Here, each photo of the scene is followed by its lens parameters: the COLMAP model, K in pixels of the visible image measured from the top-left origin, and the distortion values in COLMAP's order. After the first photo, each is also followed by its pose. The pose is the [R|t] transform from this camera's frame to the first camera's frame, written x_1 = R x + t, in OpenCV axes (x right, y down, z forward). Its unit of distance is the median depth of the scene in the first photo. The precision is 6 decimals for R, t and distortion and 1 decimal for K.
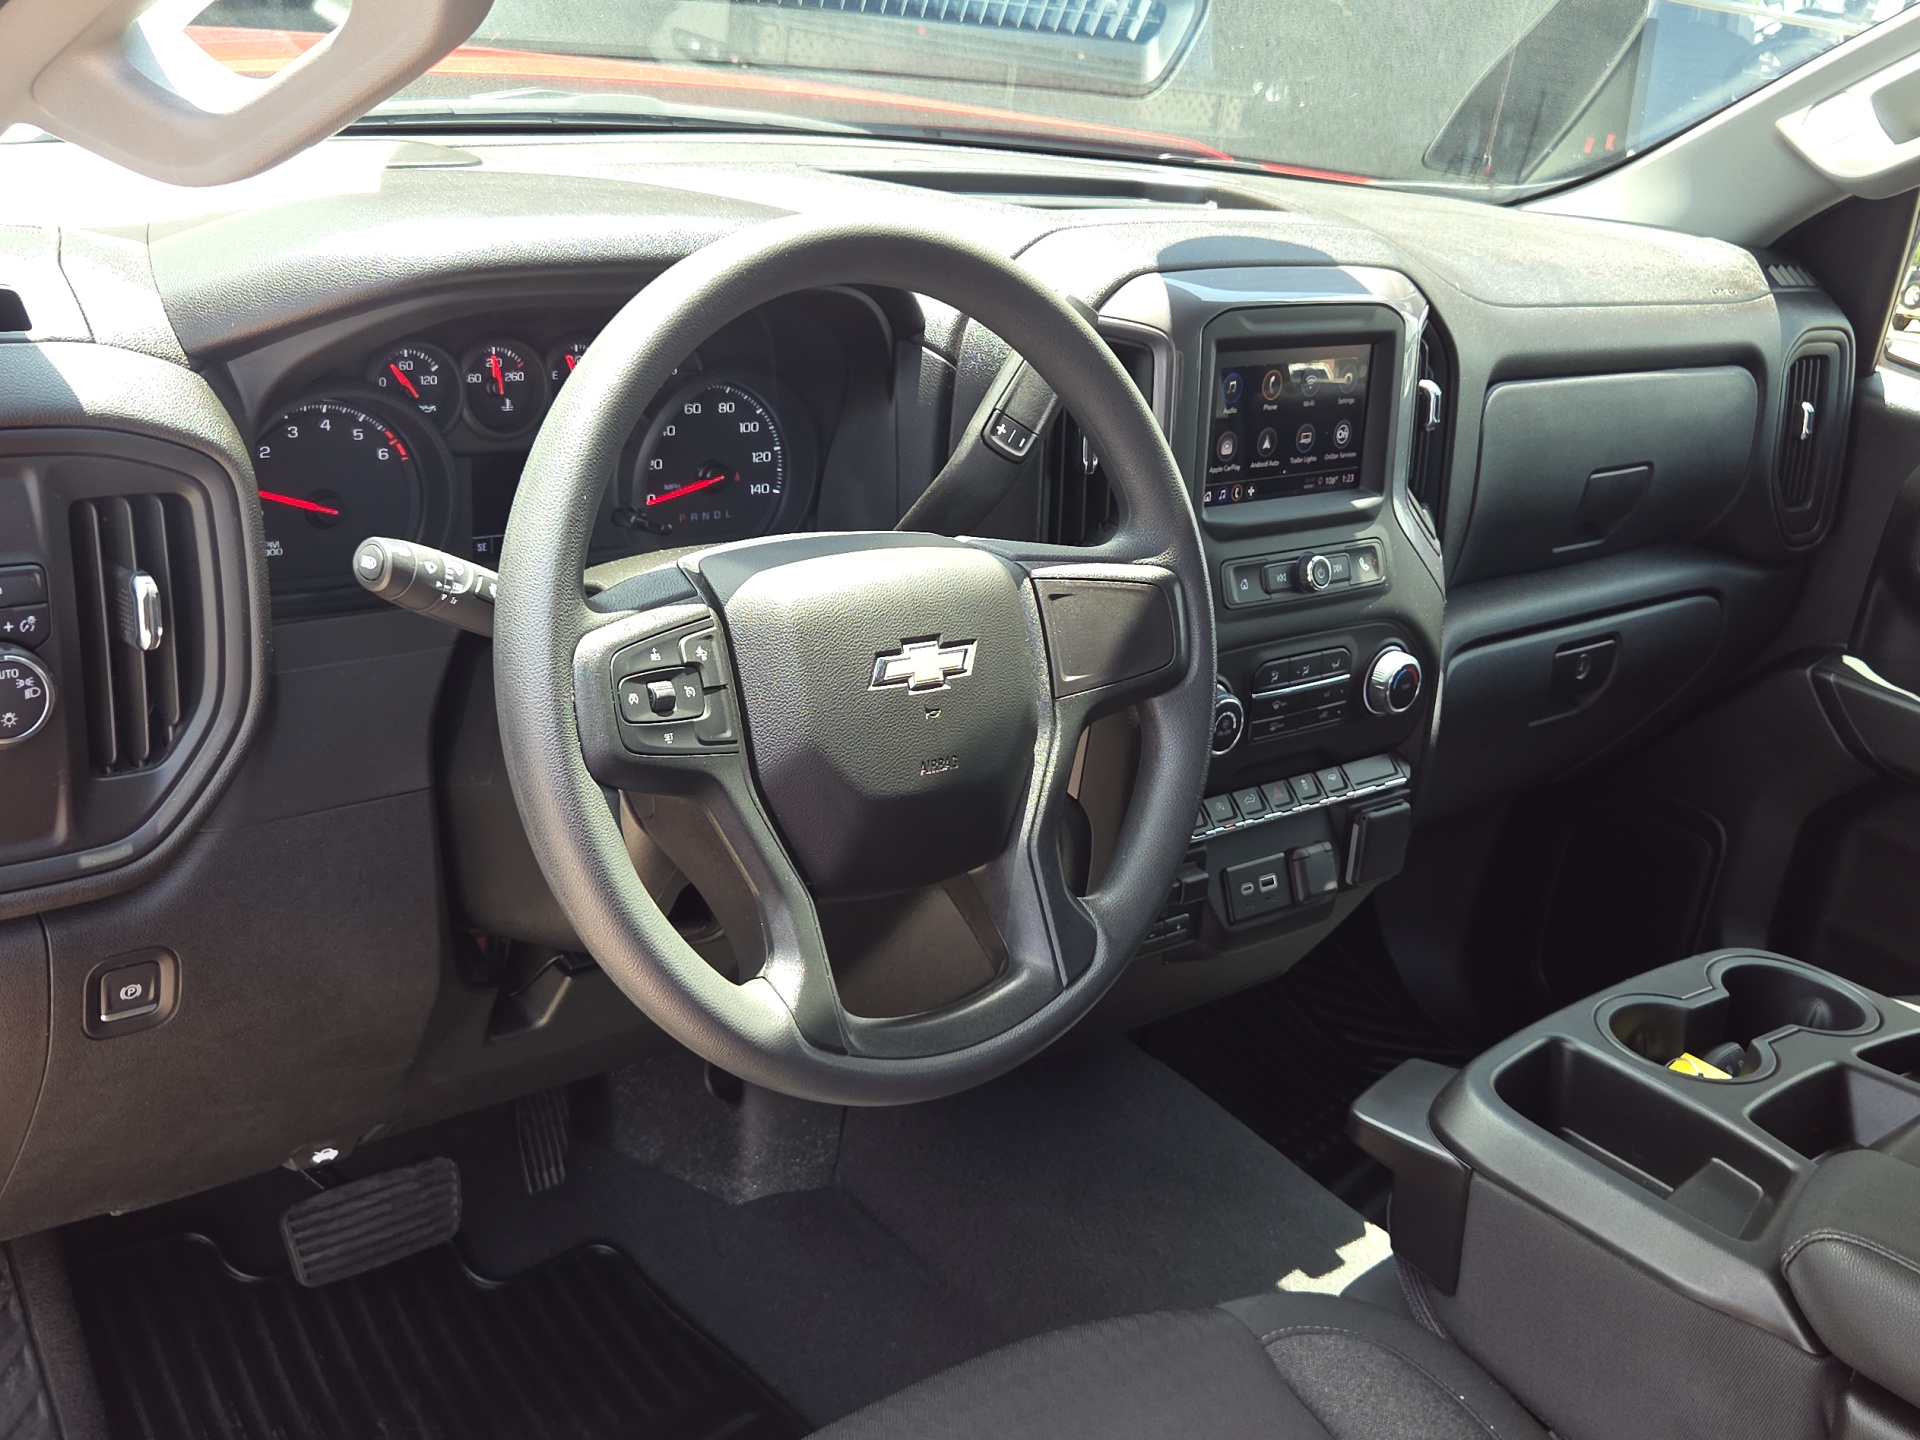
lens RADIAL K [[2061.9, 0, 962.9], [0, 2061.9, 716.9], [0, 0, 1]] dist [0.045435, 0.000000]
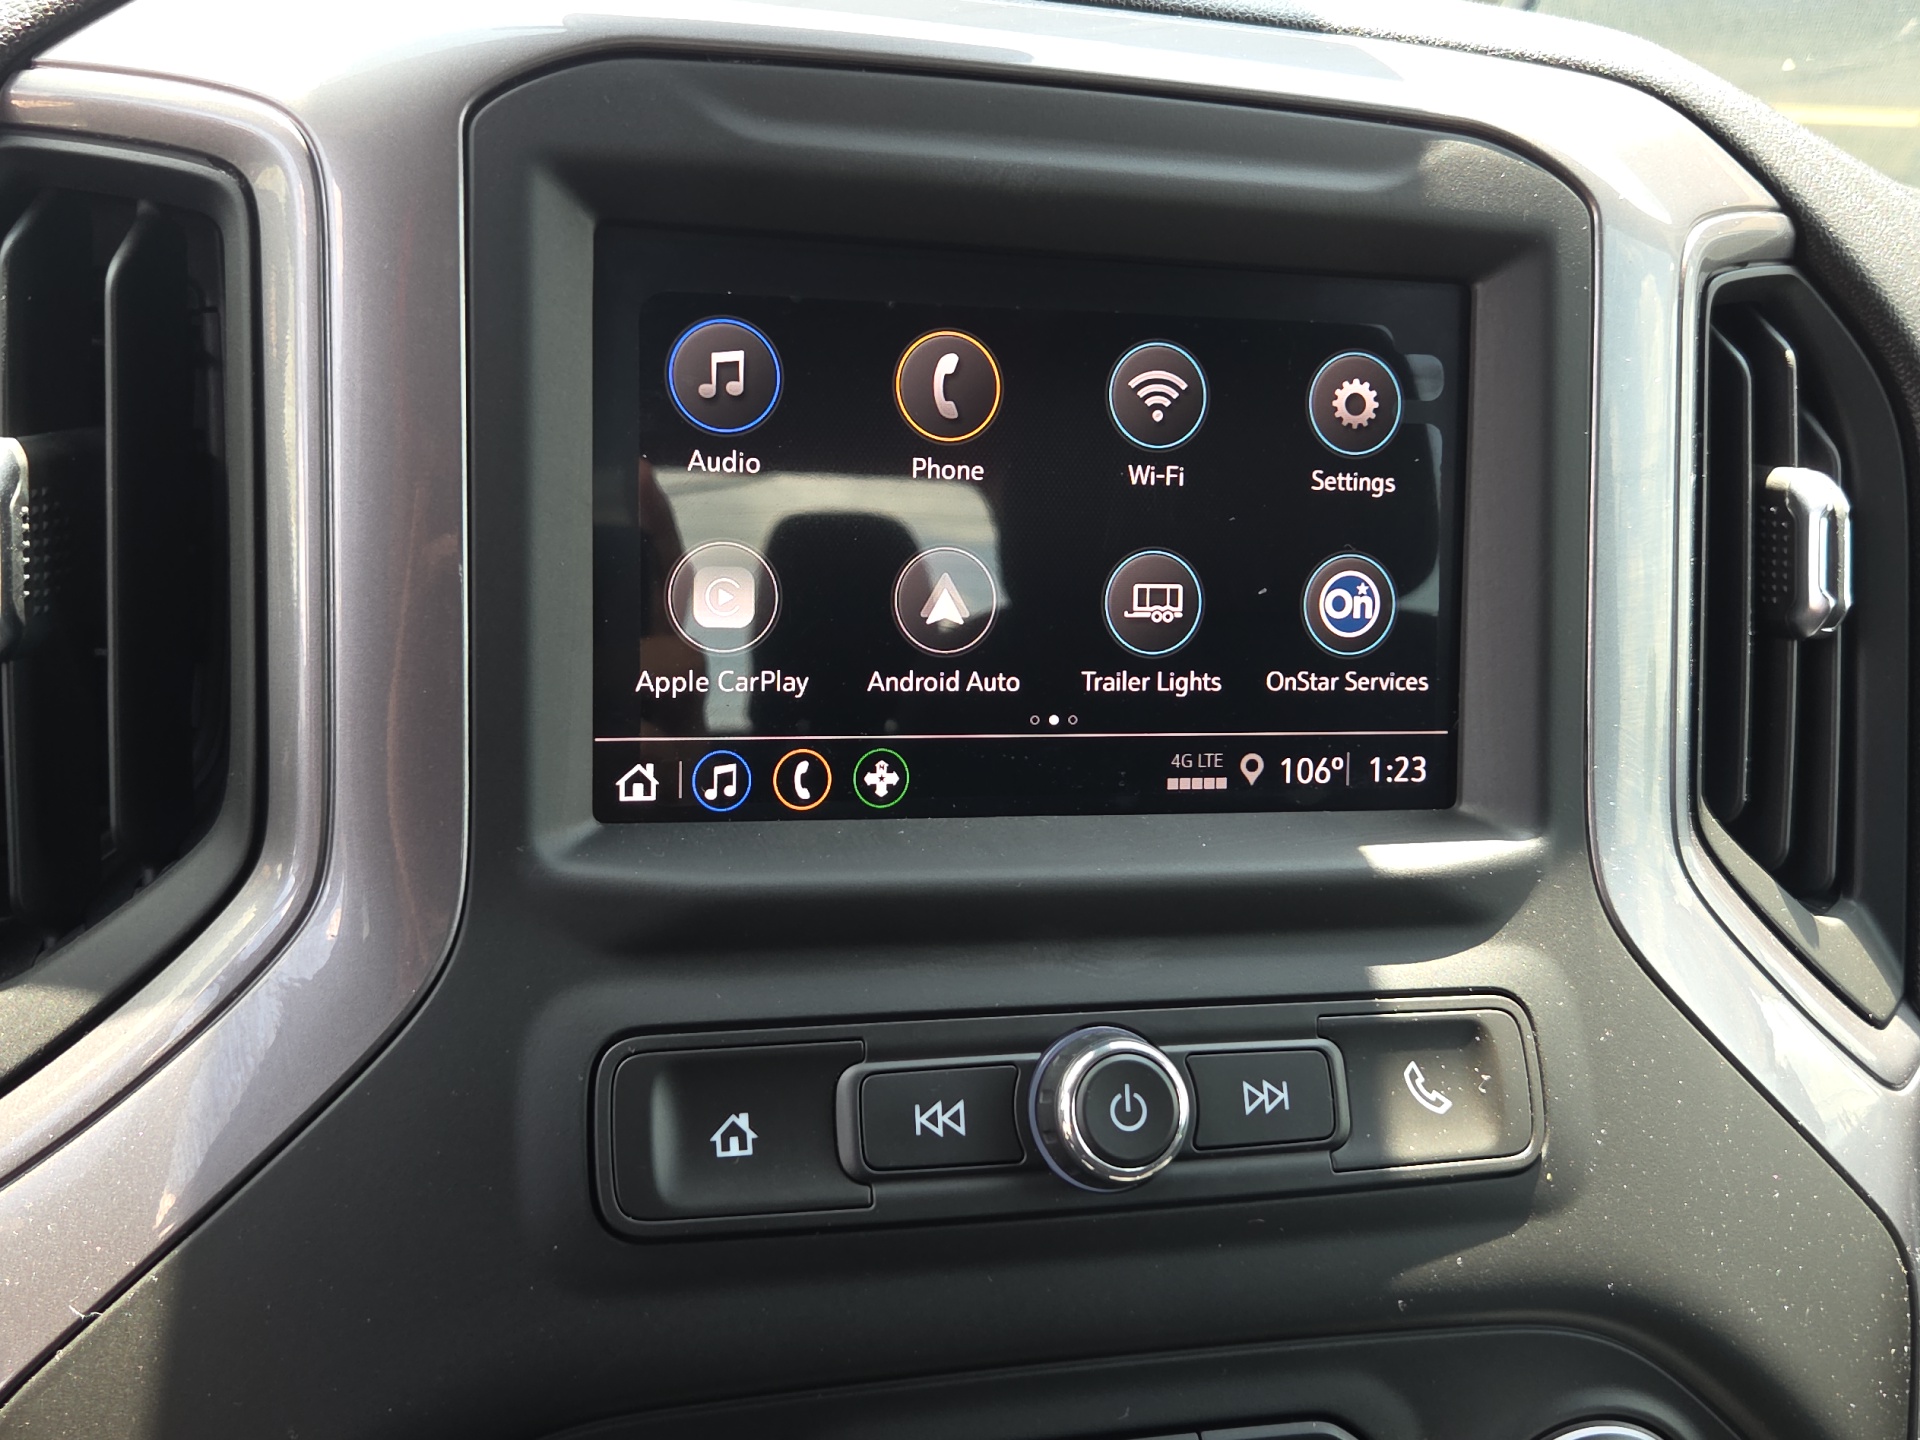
lens RADIAL K [[2061.9, 0, 966.4], [0, 2061.9, 708.9], [0, 0, 1]] dist [0.045435, 0.000000]
pose [[0.910768, -0.012228, -0.412737, 0.313674], [-0.085907, 0.972078, -0.218366, -0.073742], [0.403882, 0.234338, 0.884288, 0.926376]]
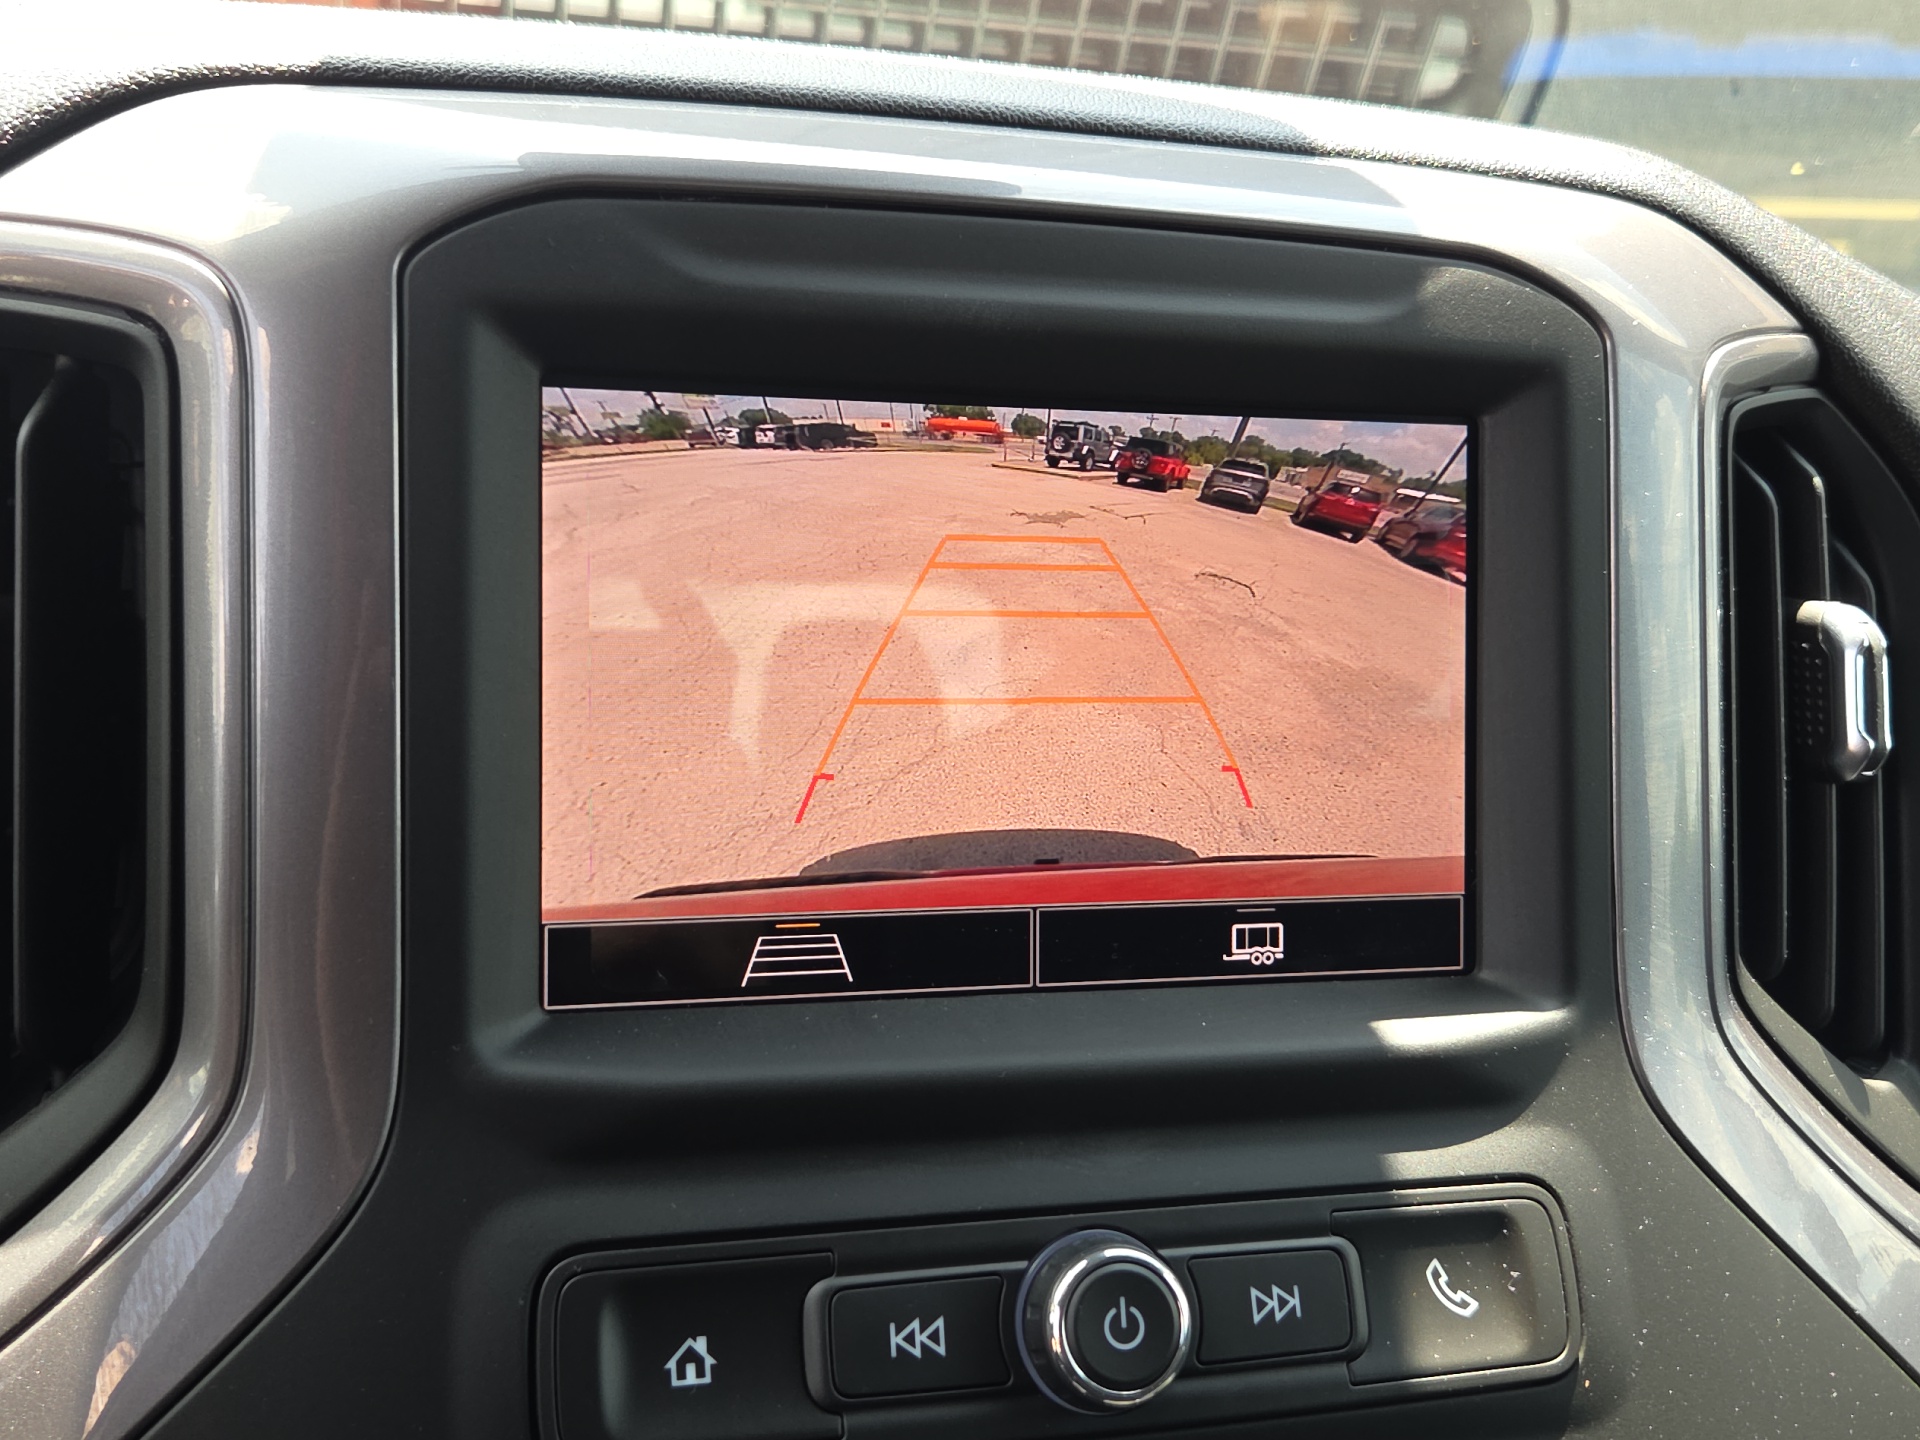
lens RADIAL K [[2061.9, 0, 968.0], [0, 2061.9, 703.7], [0, 0, 1]] dist [0.045435, 0.000000]
pose [[0.907243, -0.041920, -0.418513, 0.310189], [-0.076357, 0.962072, -0.261891, -0.090479], [0.413618, 0.269556, 0.869632, 0.945191]]
